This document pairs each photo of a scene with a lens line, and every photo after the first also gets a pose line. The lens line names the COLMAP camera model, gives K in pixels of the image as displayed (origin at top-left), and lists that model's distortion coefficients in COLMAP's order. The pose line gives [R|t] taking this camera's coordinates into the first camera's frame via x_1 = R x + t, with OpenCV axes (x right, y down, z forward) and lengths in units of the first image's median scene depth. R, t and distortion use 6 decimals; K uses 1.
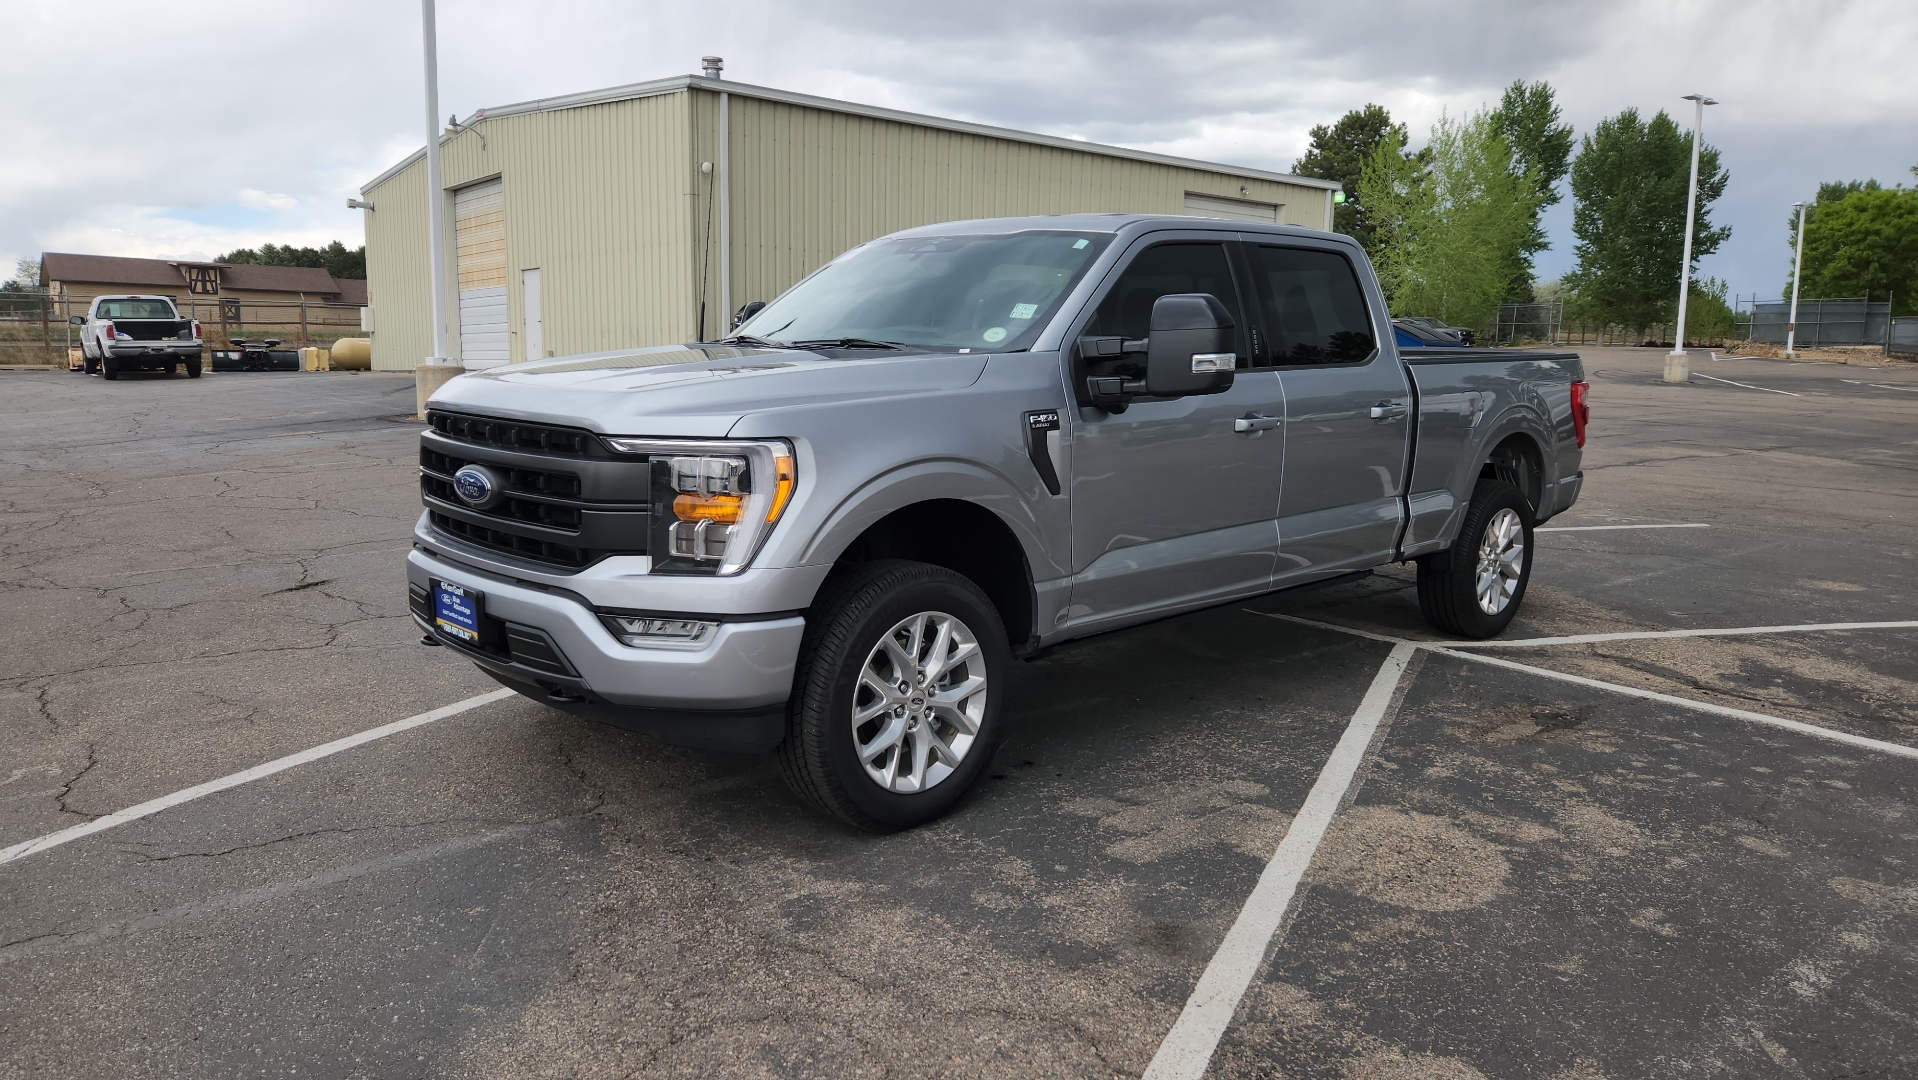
lens RADIAL K [[1277.8, 0, 911.0], [0, 1277.8, 540.2], [0, 0, 1]] dist [0.066888, -0.051290]
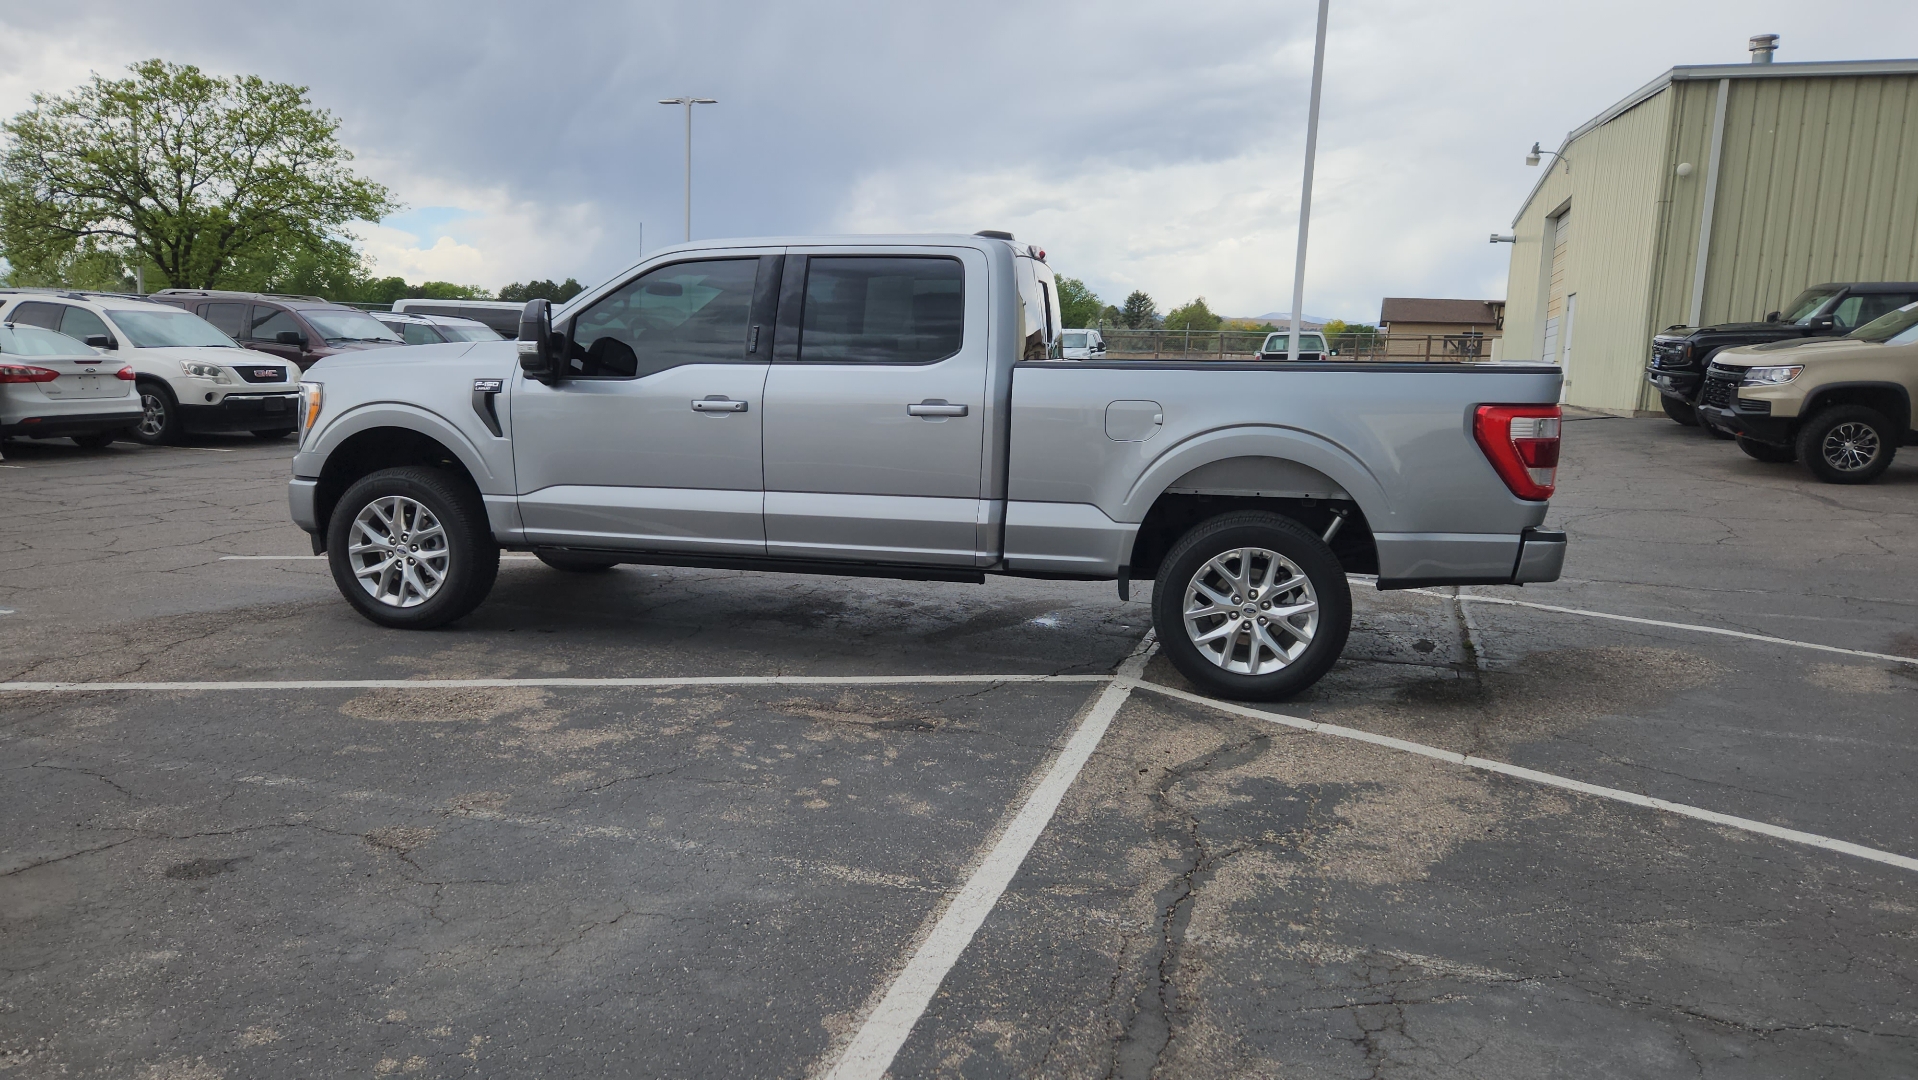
lens RADIAL K [[1275.4, 0, 915.5], [0, 1275.4, 528.9], [0, 0, 1]] dist [0.080920, -0.074748]
pose [[0.553459, 0.115393, -0.824844, 1.430281], [-0.145551, 0.988516, 0.040627, -0.053488], [0.820060, 0.097571, 0.563899, 0.503793]]
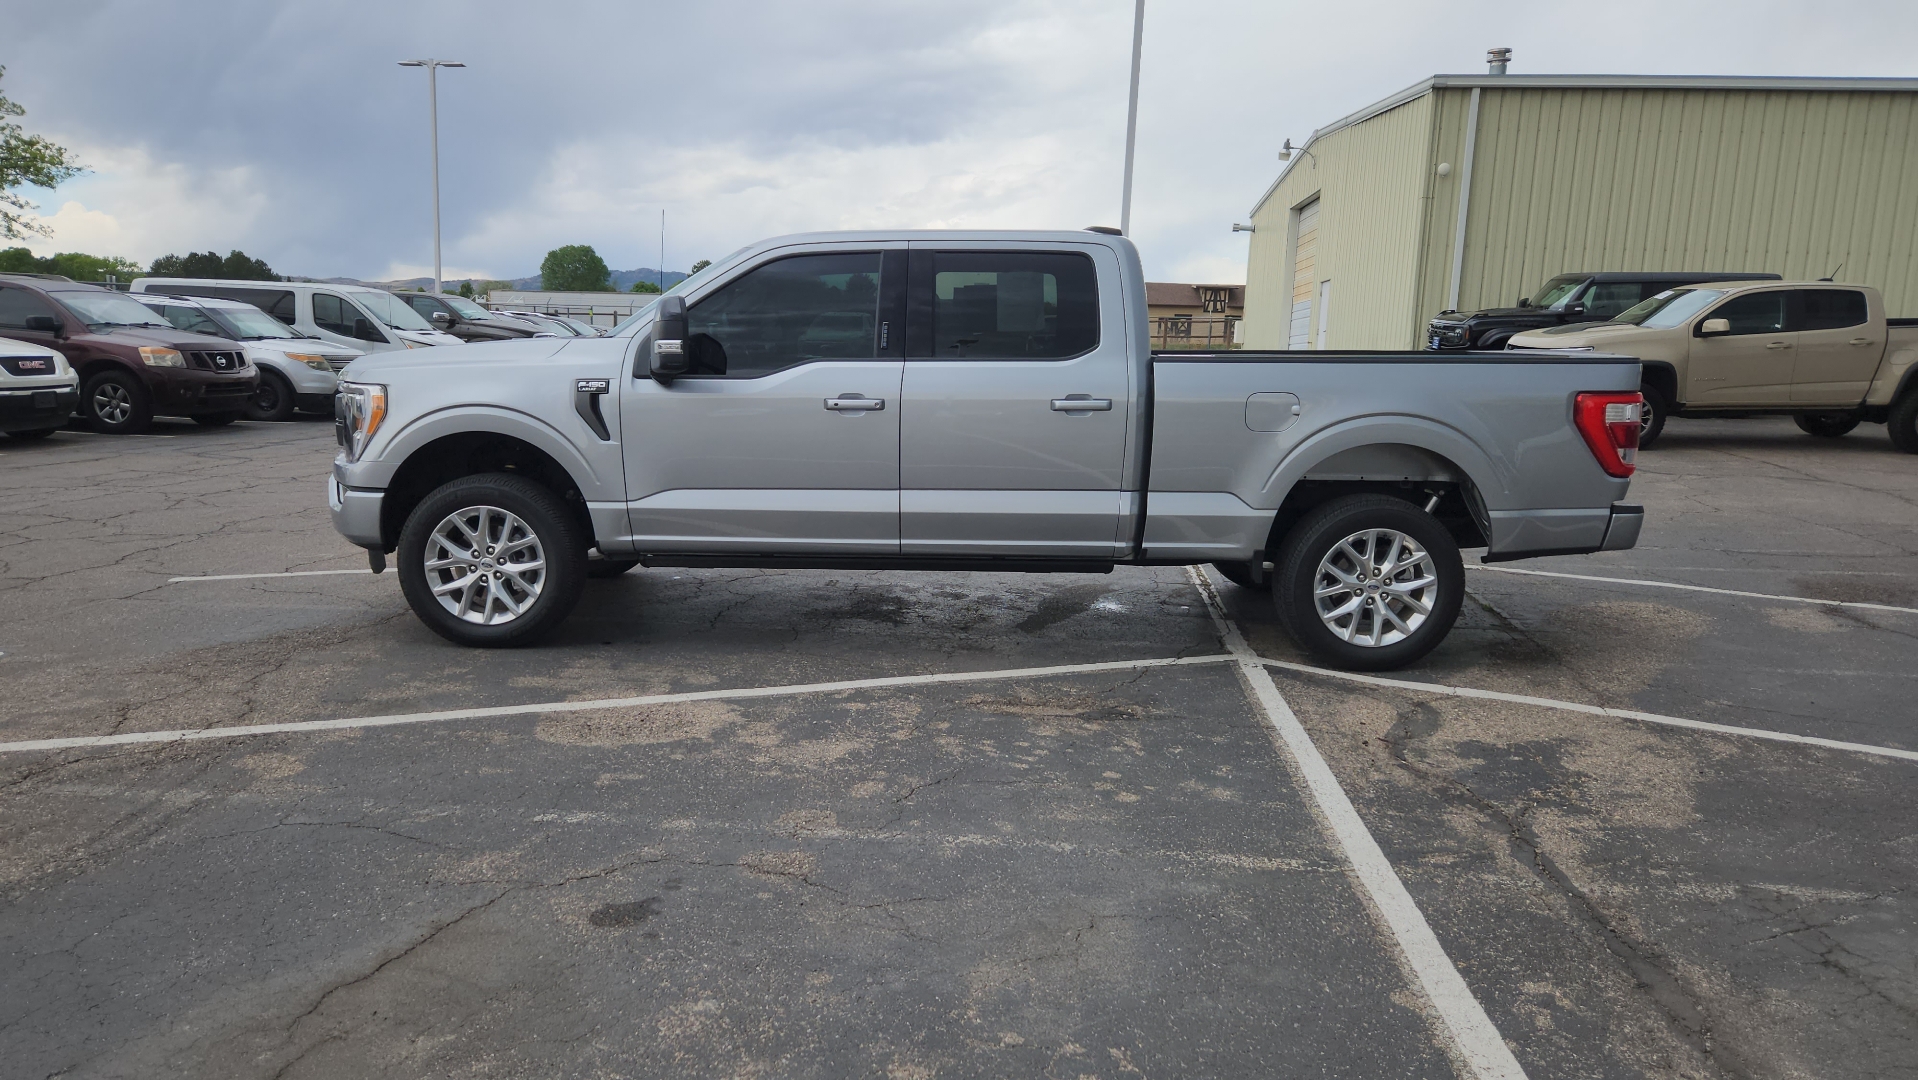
lens RADIAL K [[1274.3, 0, 918.6], [0, 1274.3, 543.4], [0, 0, 1]] dist [0.079548, -0.069228]
pose [[0.721159, 0.111836, -0.683683, 1.178409], [-0.117220, 0.992352, 0.038682, -0.015758], [0.682780, 0.052245, 0.728754, 0.194326]]
